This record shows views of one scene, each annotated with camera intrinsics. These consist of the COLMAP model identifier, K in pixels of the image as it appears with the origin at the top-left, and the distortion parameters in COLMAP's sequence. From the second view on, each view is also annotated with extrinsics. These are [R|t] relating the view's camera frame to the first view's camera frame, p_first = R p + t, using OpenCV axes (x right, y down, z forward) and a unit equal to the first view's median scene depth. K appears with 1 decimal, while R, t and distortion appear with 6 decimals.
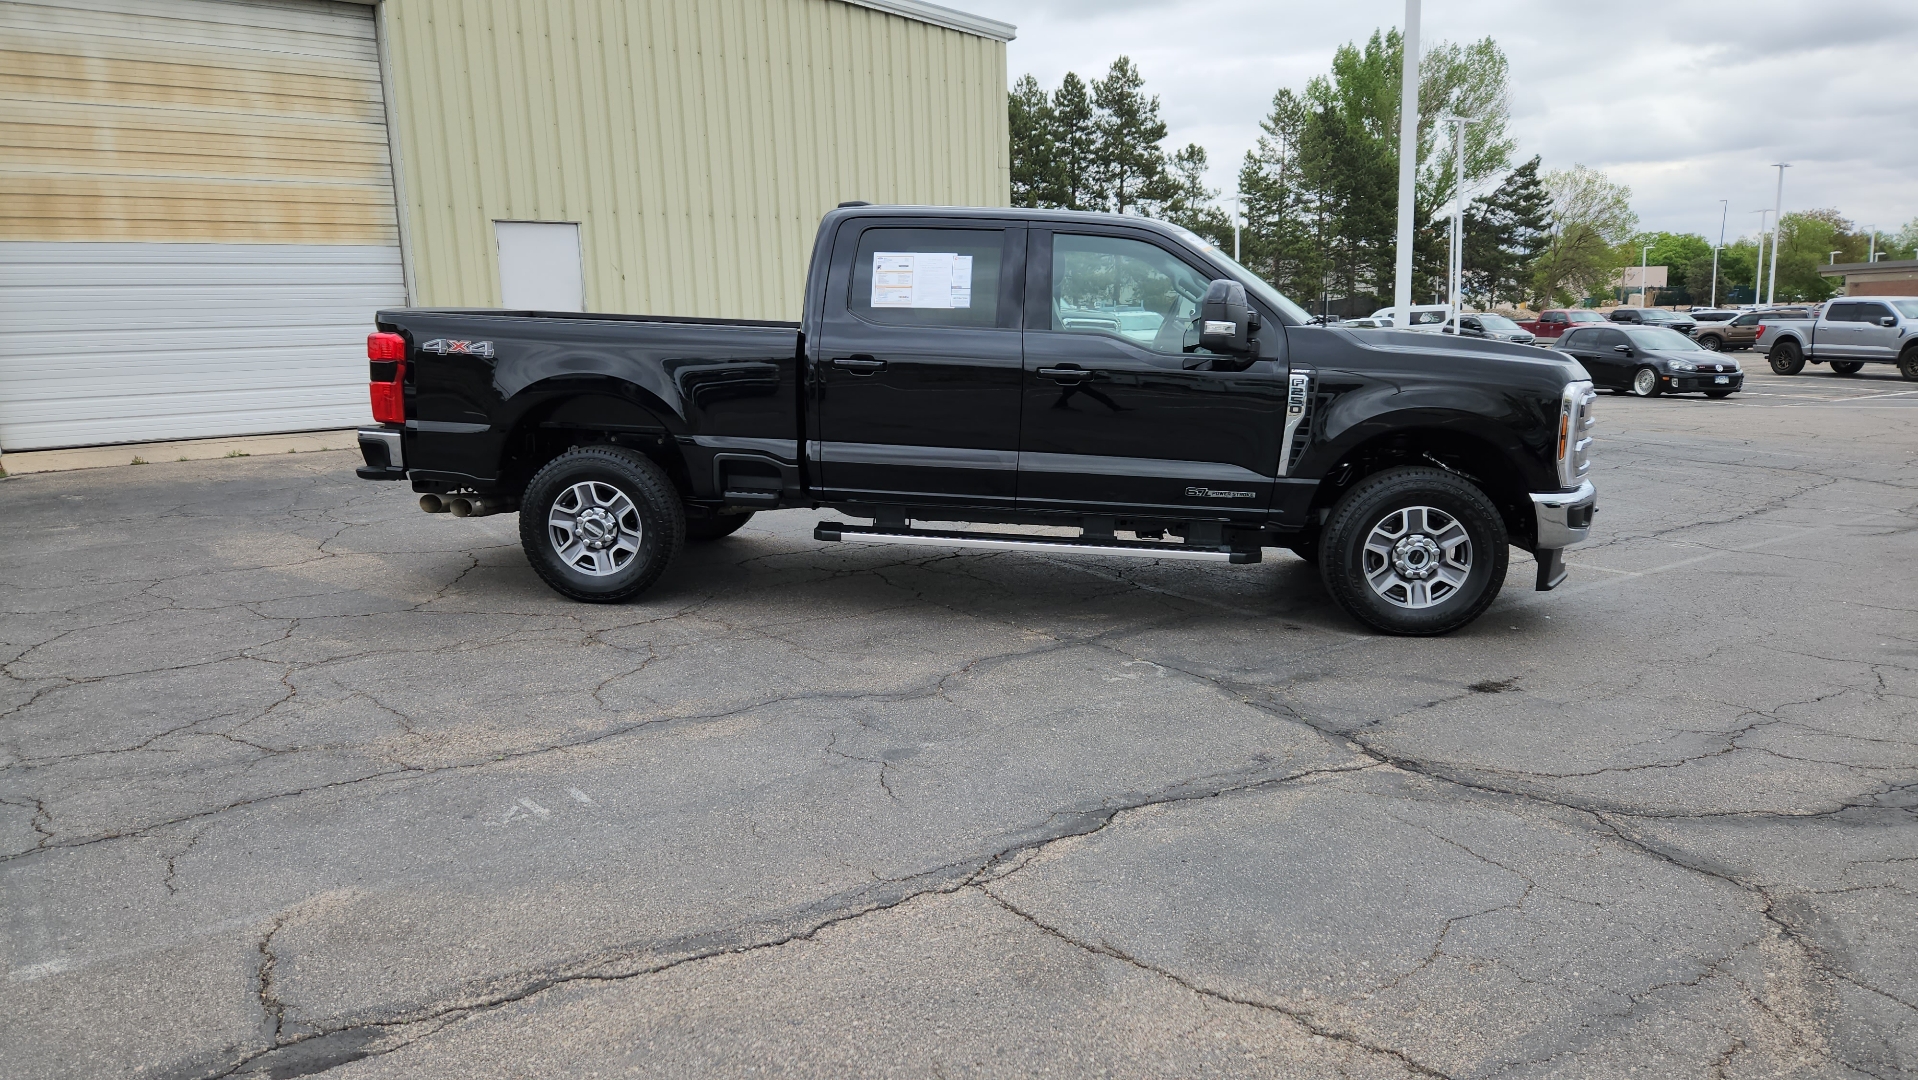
lens RADIAL K [[1280.6, 0, 925.5], [0, 1280.6, 542.2], [0, 0, 1]] dist [0.074324, -0.056908]
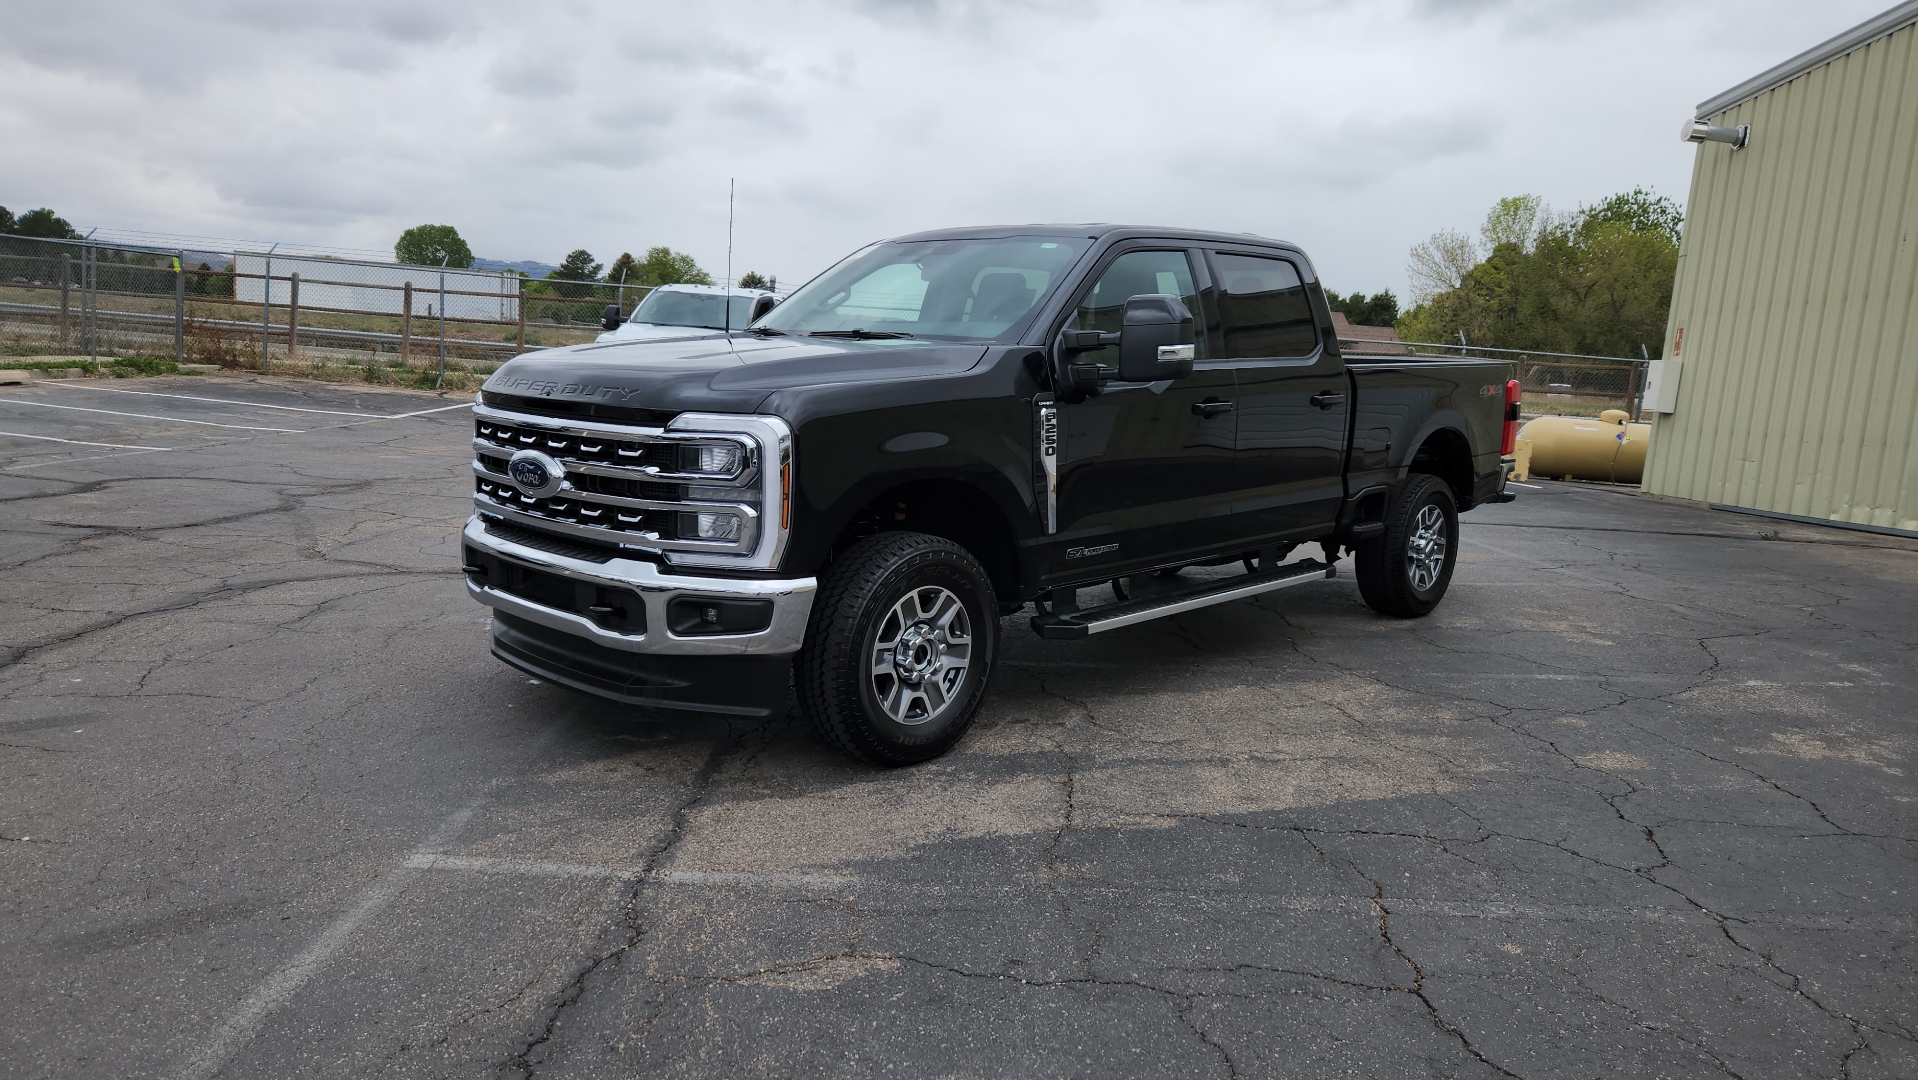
lens RADIAL K [[1281.1, 0, 924.6], [0, 1281.1, 539.1], [0, 0, 1]] dist [0.069678, -0.054740]
pose [[-0.609862, 0.083392, -0.788108, 0.964693], [-0.189476, 0.950266, 0.247172, -0.281230], [0.769524, 0.300068, -0.563730, 1.662383]]
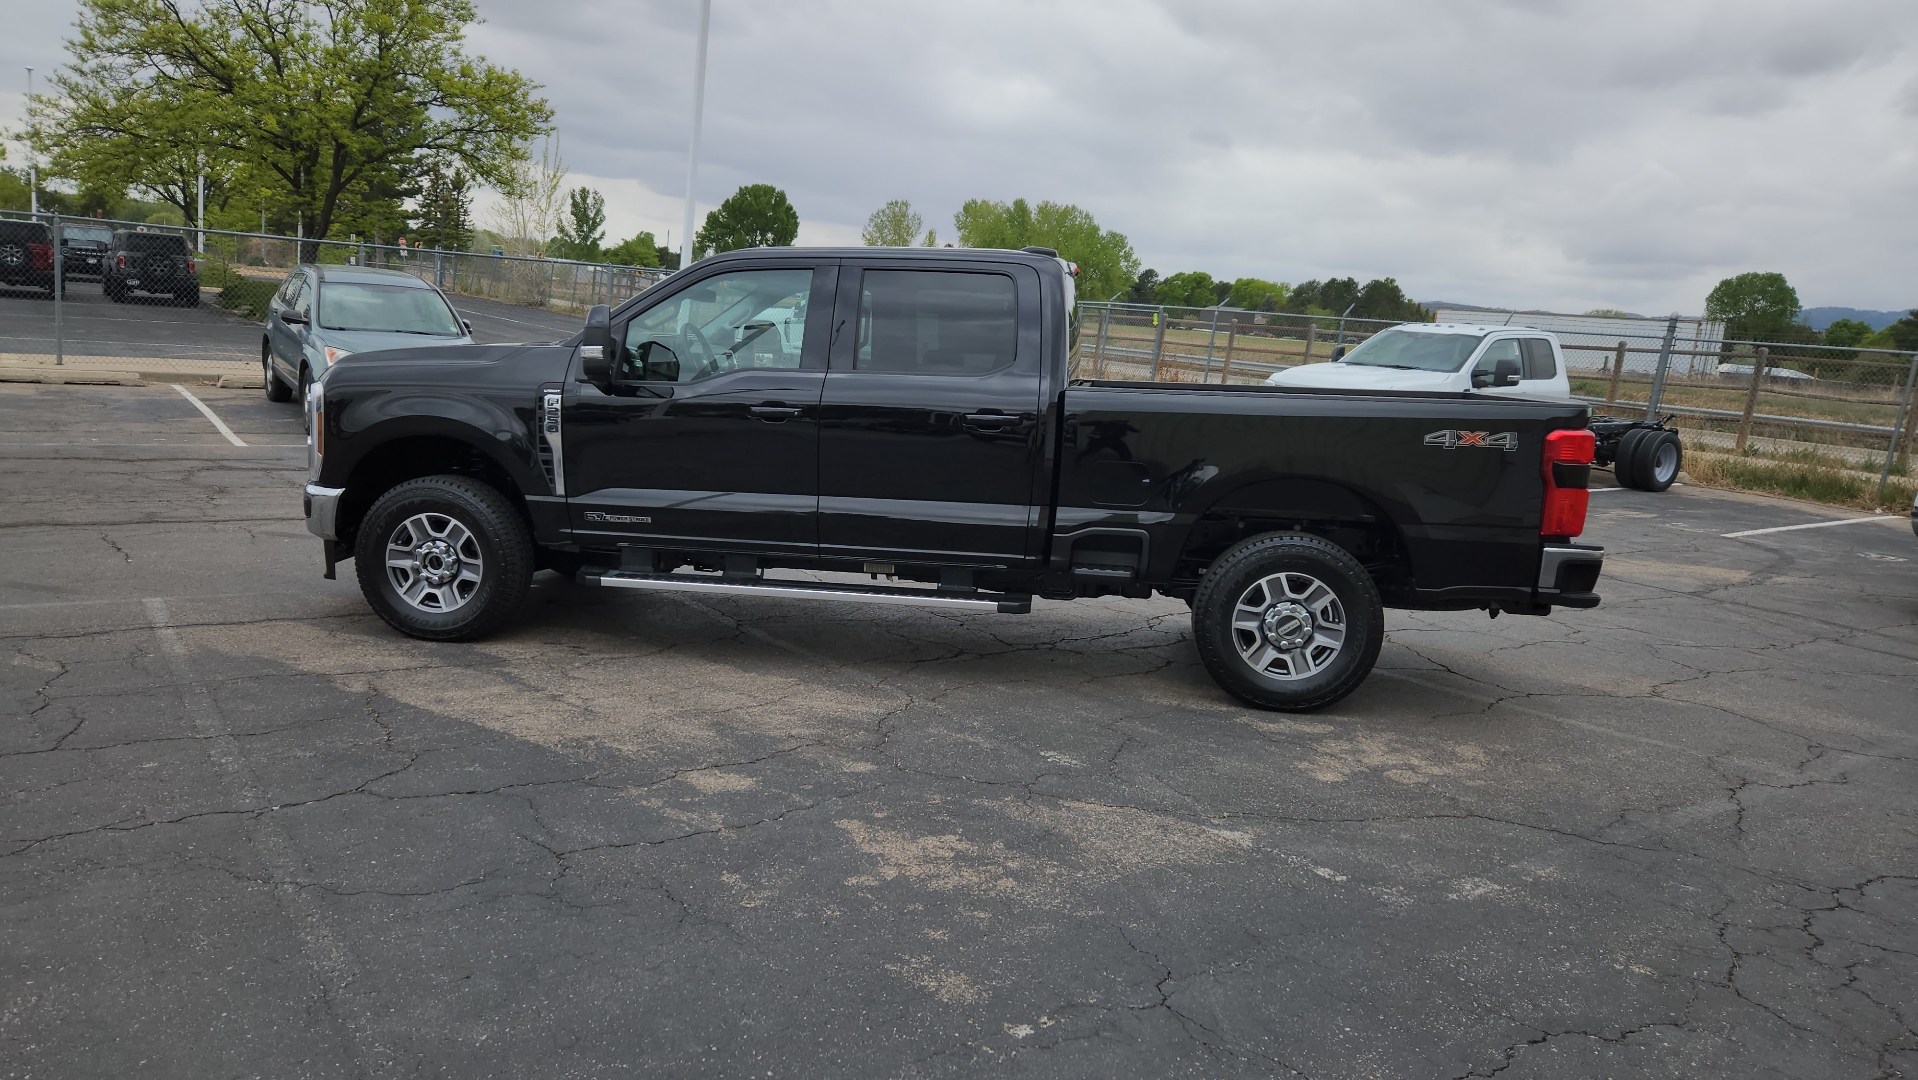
lens RADIAL K [[1281.1, 0, 932.9], [0, 1281.1, 534.8], [0, 0, 1]] dist [0.069678, -0.054740]
pose [[-0.997586, -0.069237, 0.005260, 0.019258], [-0.063657, 0.942179, 0.329010, -0.418787], [-0.027735, 0.327881, -0.944312, 2.208489]]
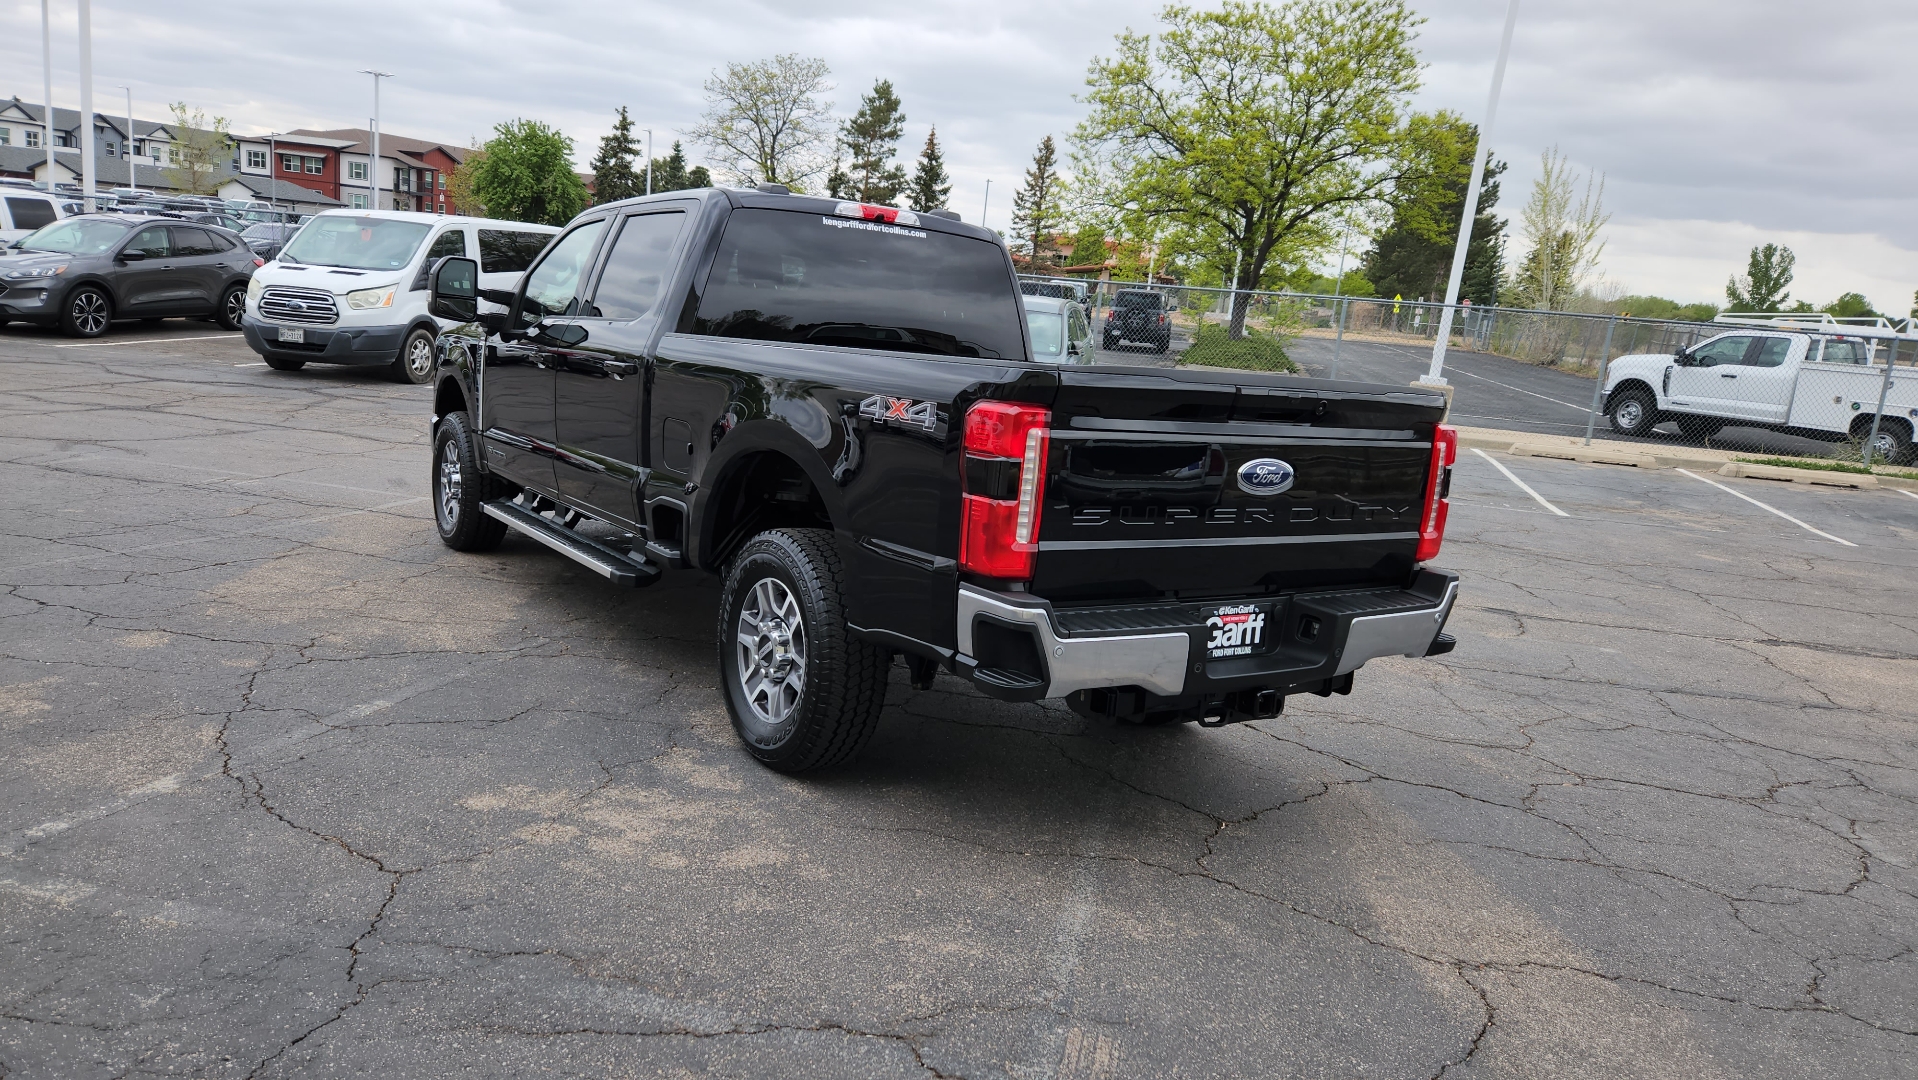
lens RADIAL K [[1280.4, 0, 938.2], [0, 1280.4, 532.1], [0, 0, 1]] dist [0.077980, -0.066351]
pose [[-0.660101, -0.187126, 0.727496, -0.784270], [0.043908, 0.957208, 0.286052, -0.325828], [-0.749892, 0.220766, -0.623638, 1.704545]]
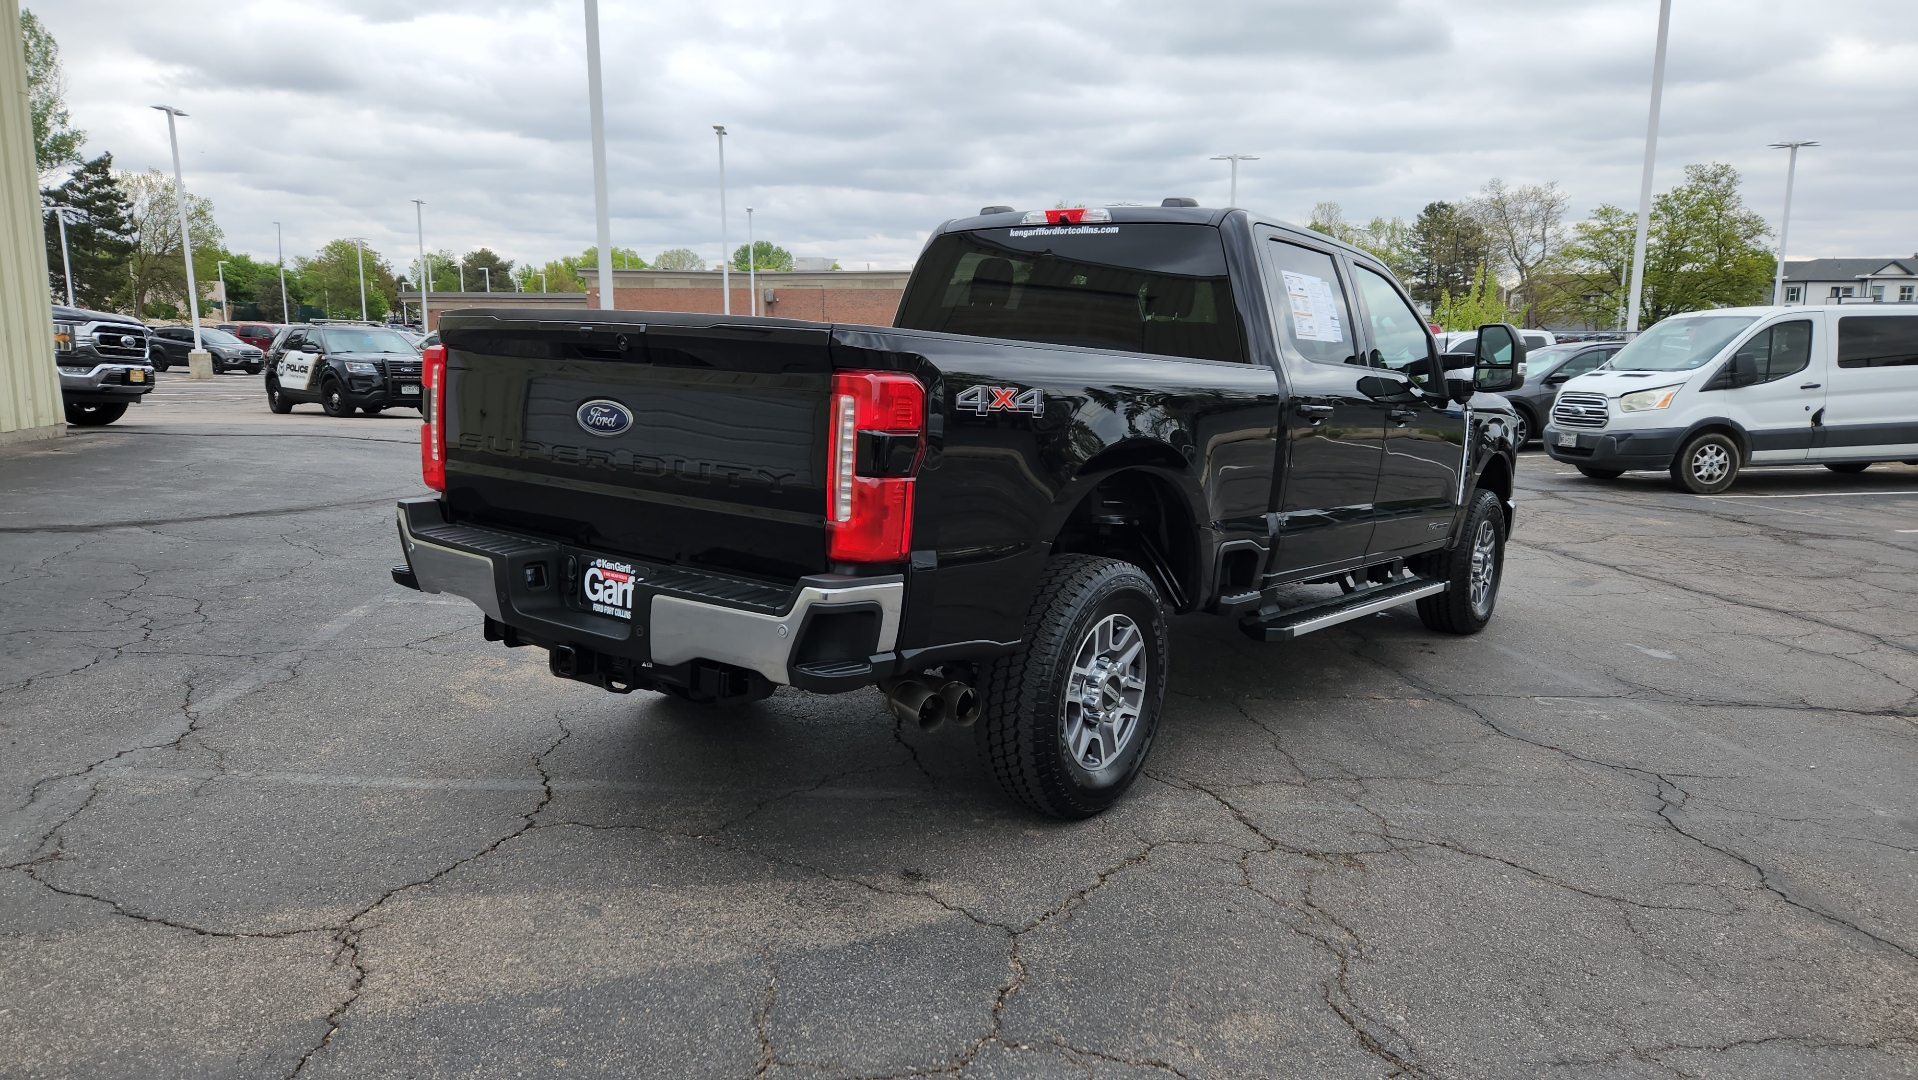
lens RADIAL K [[1280.4, 0, 927.6], [0, 1280.4, 523.8], [0, 0, 1]] dist [0.077980, -0.066351]
pose [[0.510558, -0.099883, 0.854022, -0.855062], [0.119958, 0.991791, 0.044282, -0.133197], [-0.851434, 0.079838, 0.518349, 0.794242]]
